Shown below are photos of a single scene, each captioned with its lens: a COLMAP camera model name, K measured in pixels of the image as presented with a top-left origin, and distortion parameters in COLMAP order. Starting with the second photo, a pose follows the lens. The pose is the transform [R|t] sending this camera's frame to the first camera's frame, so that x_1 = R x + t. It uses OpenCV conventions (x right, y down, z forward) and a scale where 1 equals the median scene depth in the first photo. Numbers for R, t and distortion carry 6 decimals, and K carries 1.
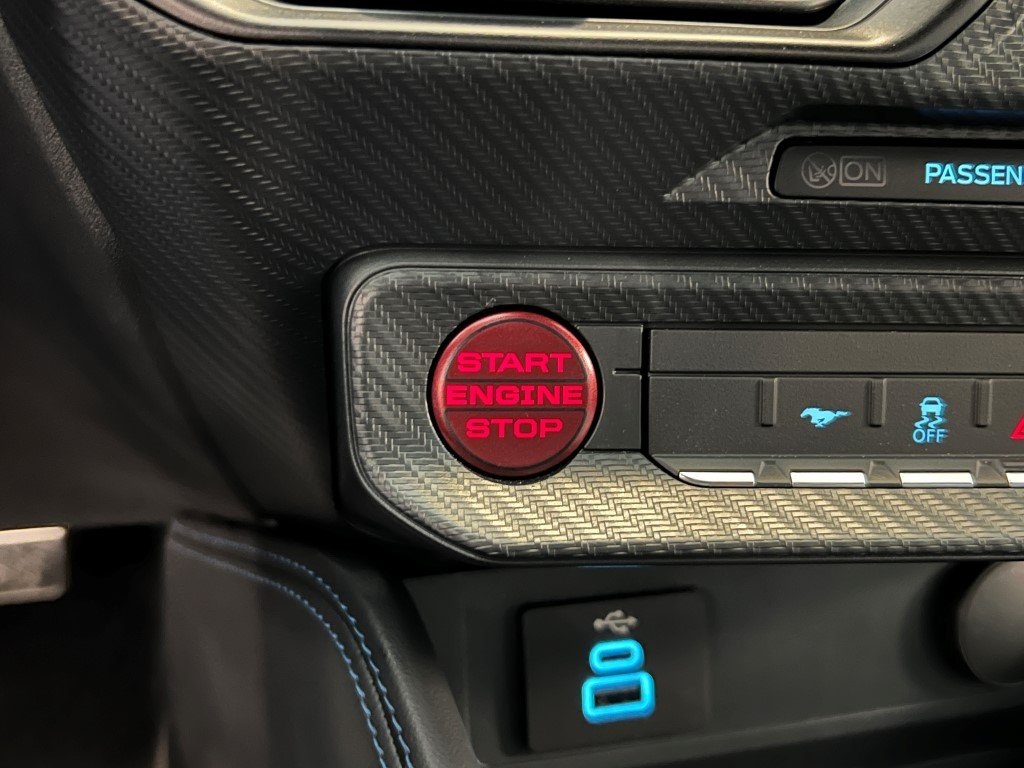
lens RADIAL K [[1089.6, 0, 512.0], [0, 1089.6, 384.0], [0, 0, 1]] dist [0.011561, -0.005334]
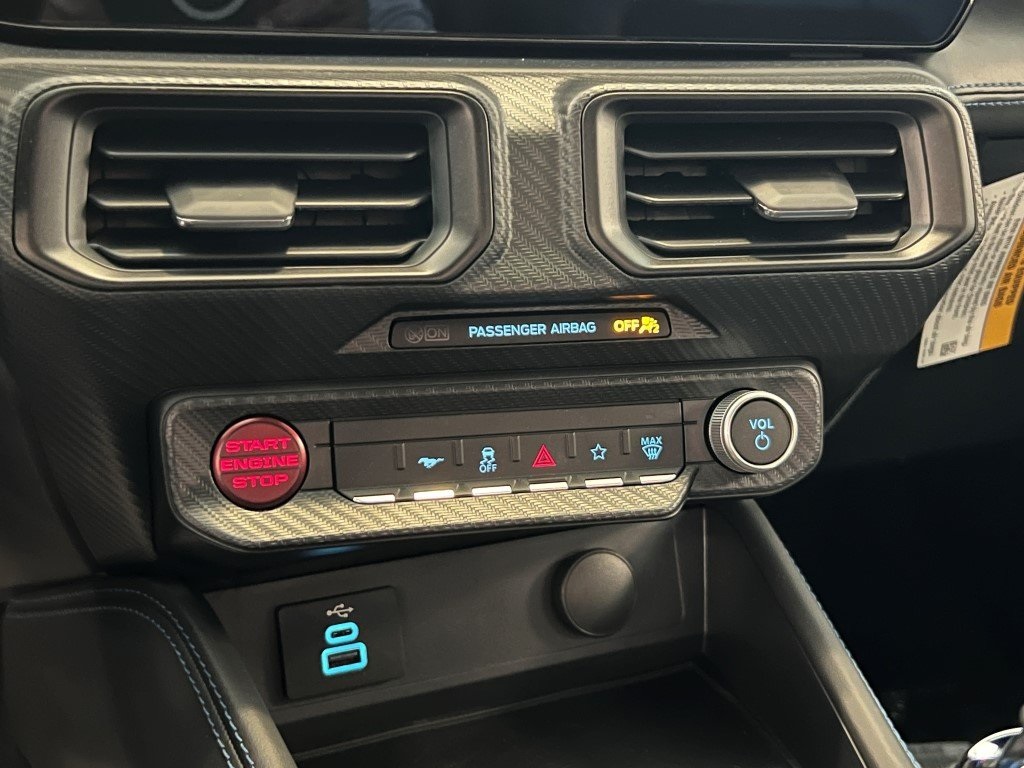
lens RADIAL K [[1240.6, 0, 512.0], [0, 1240.6, 384.0], [0, 0, 1]] dist [0.179878, -0.735119]
pose [[0.982328, -0.064336, 0.175763, 0.058644], [0.080338, 0.993095, -0.085493, 0.091745], [-0.169049, 0.098102, 0.980713, -1.144186]]
